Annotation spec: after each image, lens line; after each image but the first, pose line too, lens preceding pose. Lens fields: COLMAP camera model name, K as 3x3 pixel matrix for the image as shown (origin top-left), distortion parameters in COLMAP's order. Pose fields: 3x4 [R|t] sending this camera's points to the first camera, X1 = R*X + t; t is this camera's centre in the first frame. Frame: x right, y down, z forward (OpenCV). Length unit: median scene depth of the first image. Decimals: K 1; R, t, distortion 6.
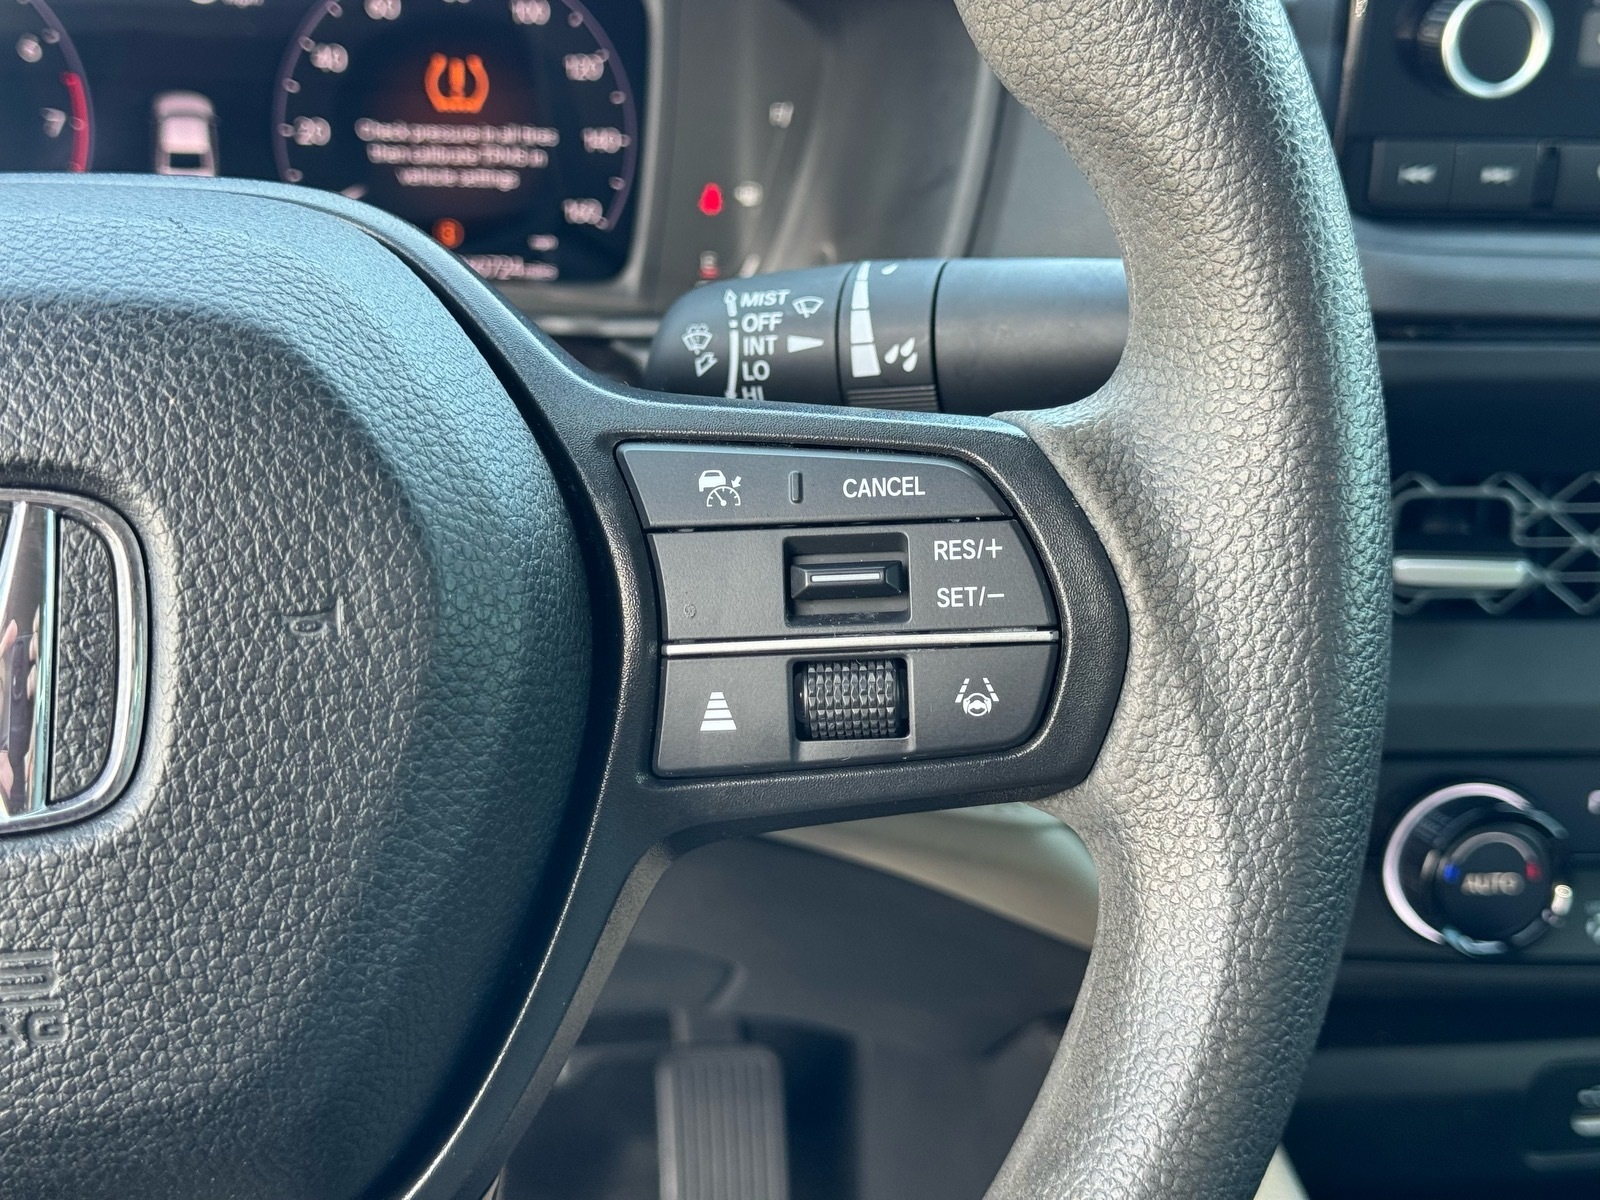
lens RADIAL K [[2256.7, 0, 791.1], [0, 2256.7, 613.2], [0, 0, 1]] dist [0.220532, -0.570467]
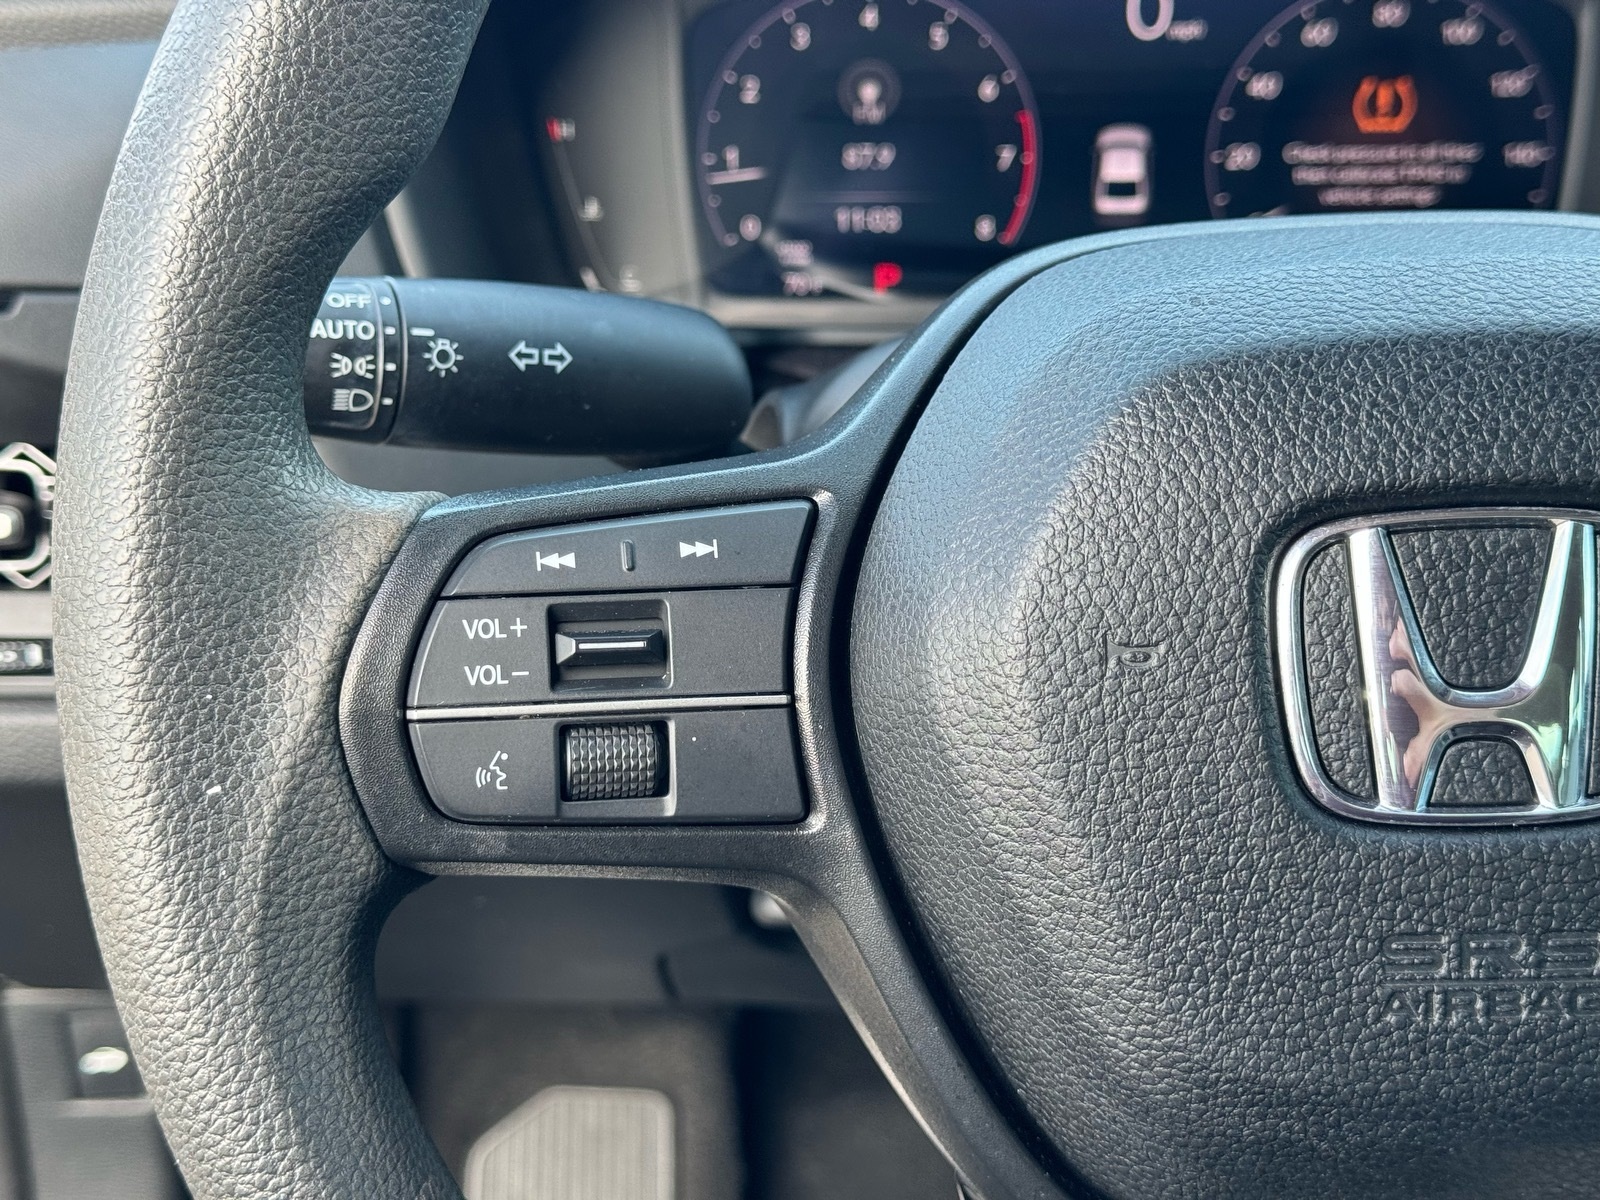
lens RADIAL K [[2256.7, 0, 791.1], [0, 2256.7, 613.2], [0, 0, 1]] dist [0.220532, -0.570467]
pose [[0.986608, 0.013622, -0.162537, -0.454883], [-0.013703, 0.999906, 0.000624, 0.000034], [0.162530, 0.001612, 0.986702, -0.119228]]
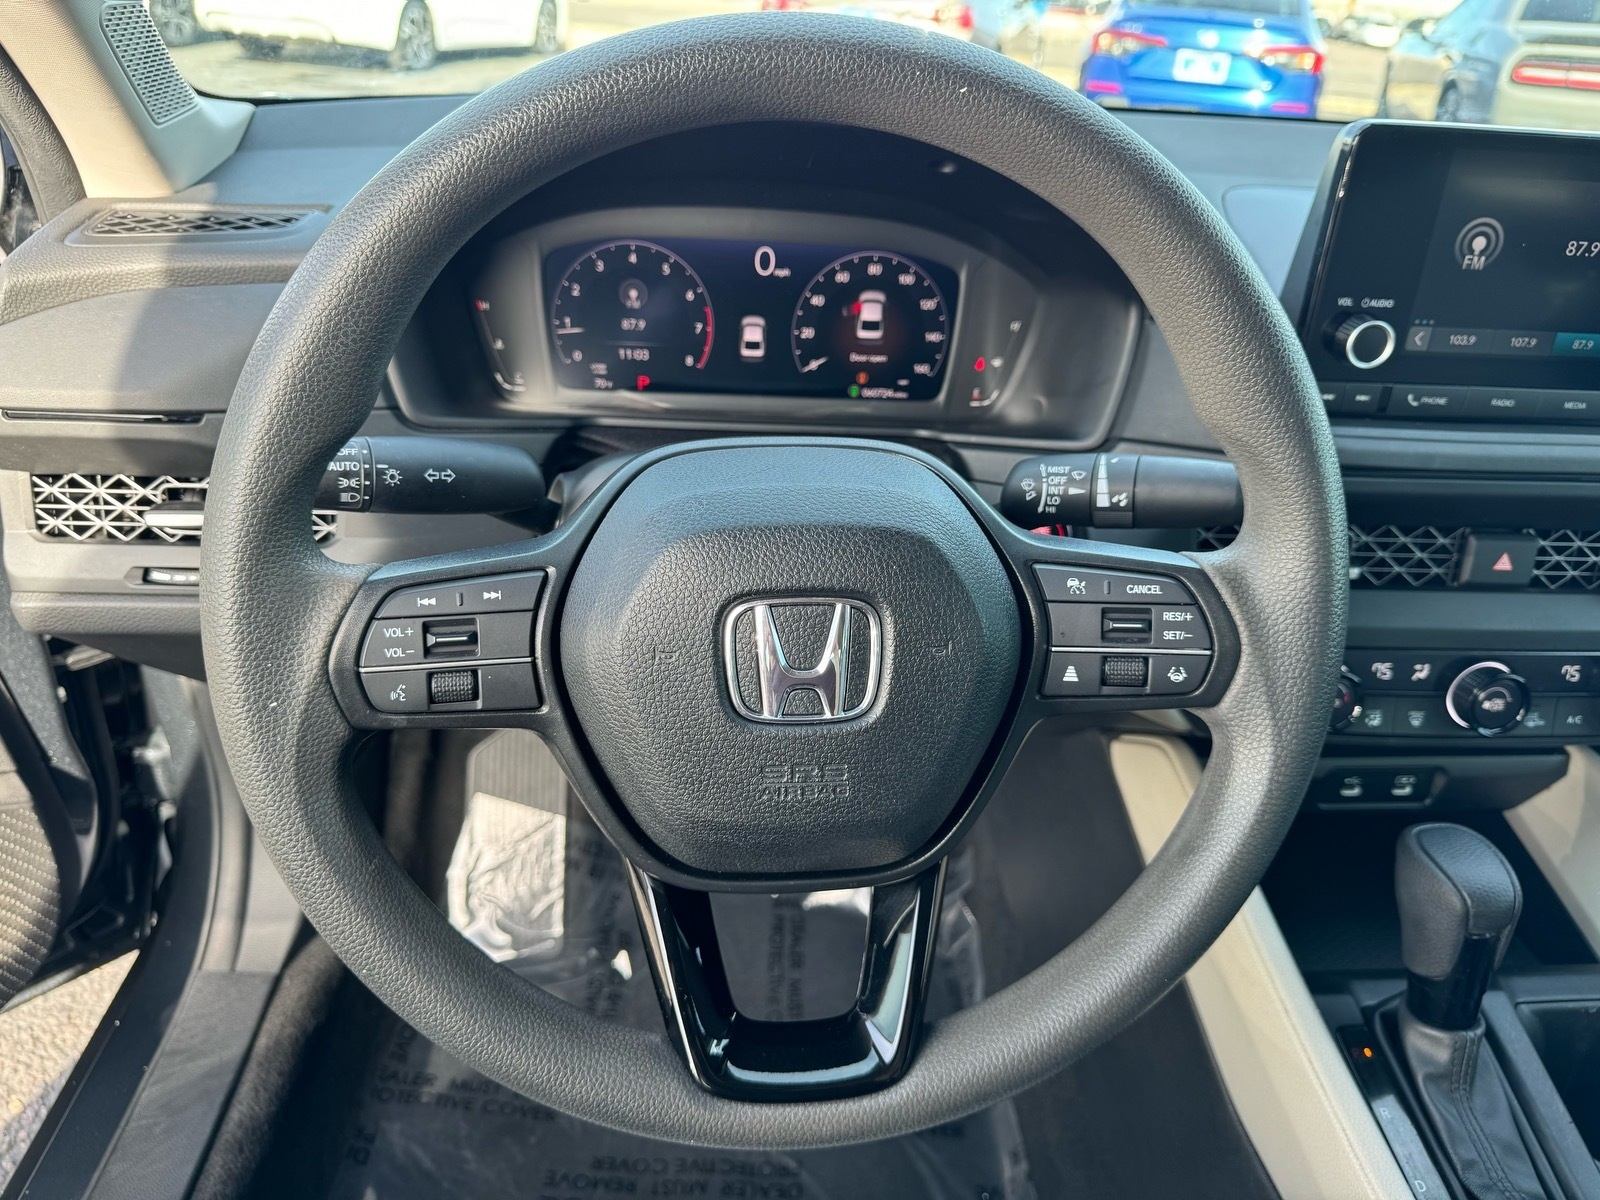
lens RADIAL K [[1140.1, 0, 796.0], [0, 1140.1, 592.6], [0, 0, 1]] dist [0.181486, -0.433454]
pose [[0.997171, 0.046395, -0.059143, -0.268465], [-0.037867, 0.989717, 0.137935, -0.214395], [0.064934, -0.135306, 0.988674, -0.297212]]
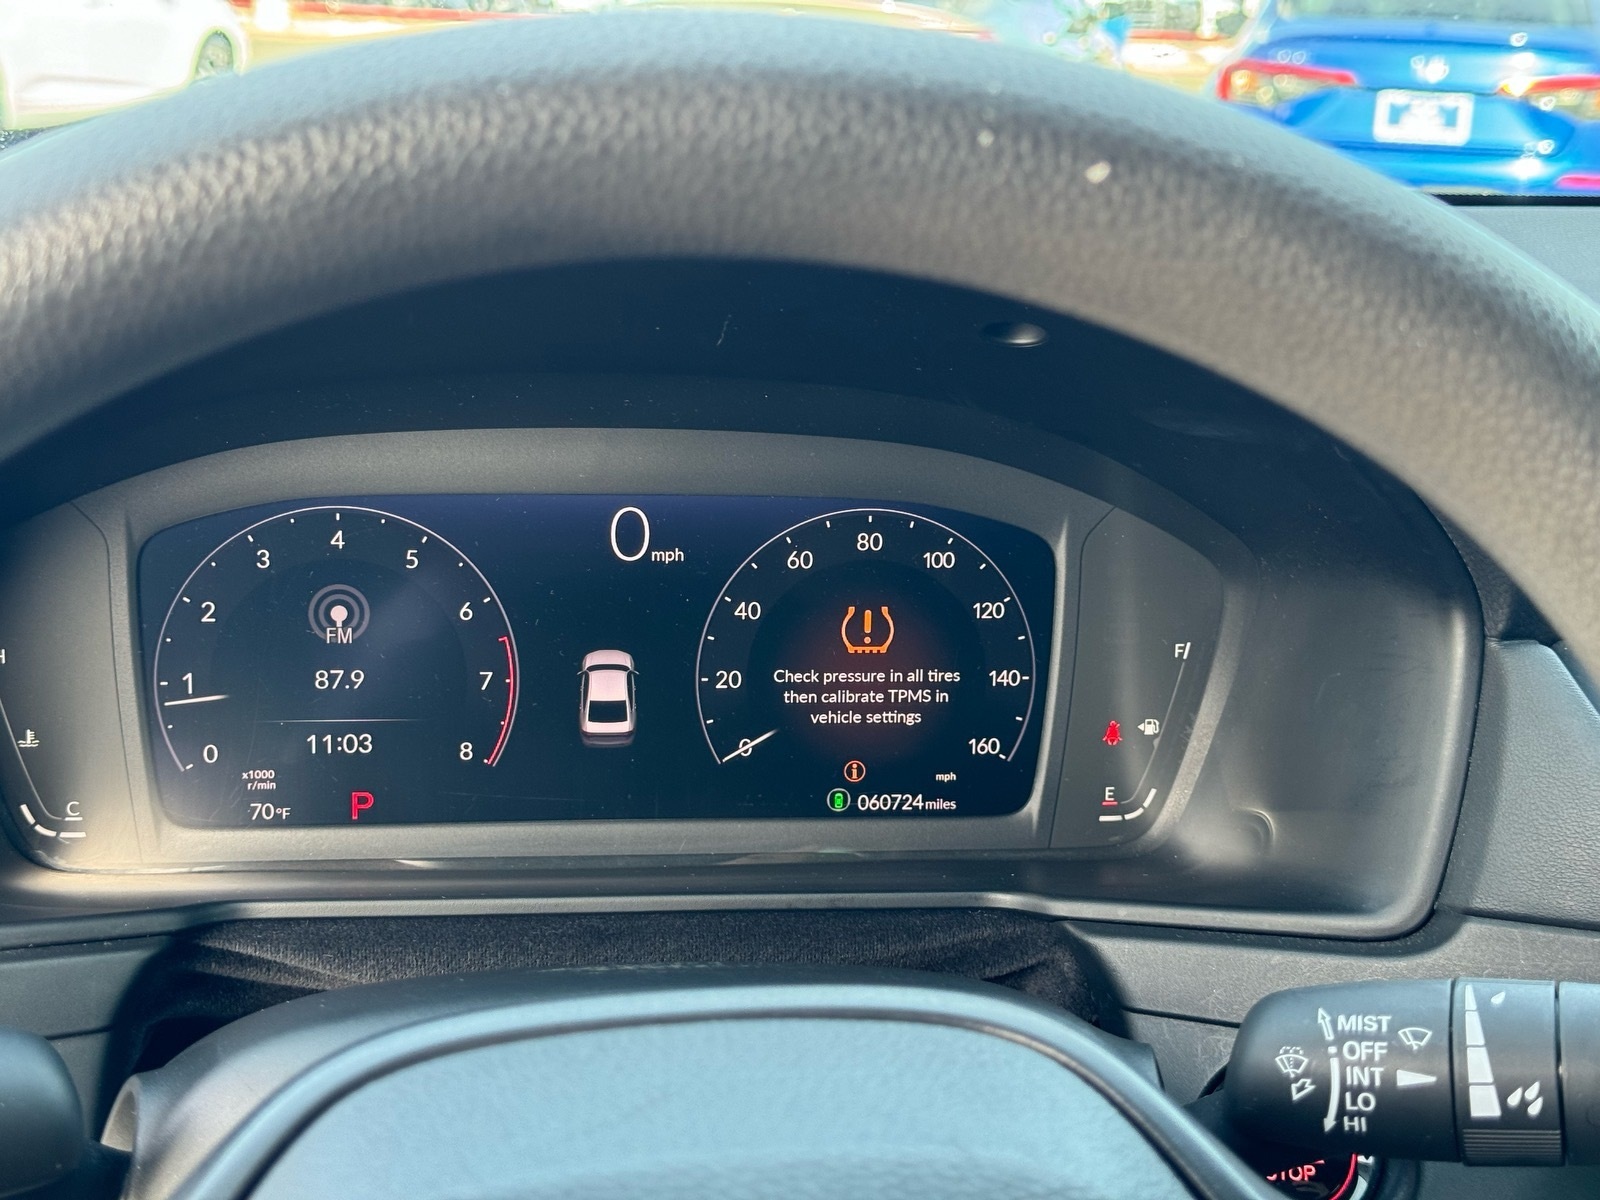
lens RADIAL K [[2218.9, 0, 785.4], [0, 2218.9, 598.2], [0, 0, 1]] dist [0.163302, -0.378291]
pose [[0.999617, -0.005613, -0.027097, -0.297653], [0.003192, 0.996065, -0.088570, -0.302170], [0.027488, 0.088450, 0.995701, 0.024375]]
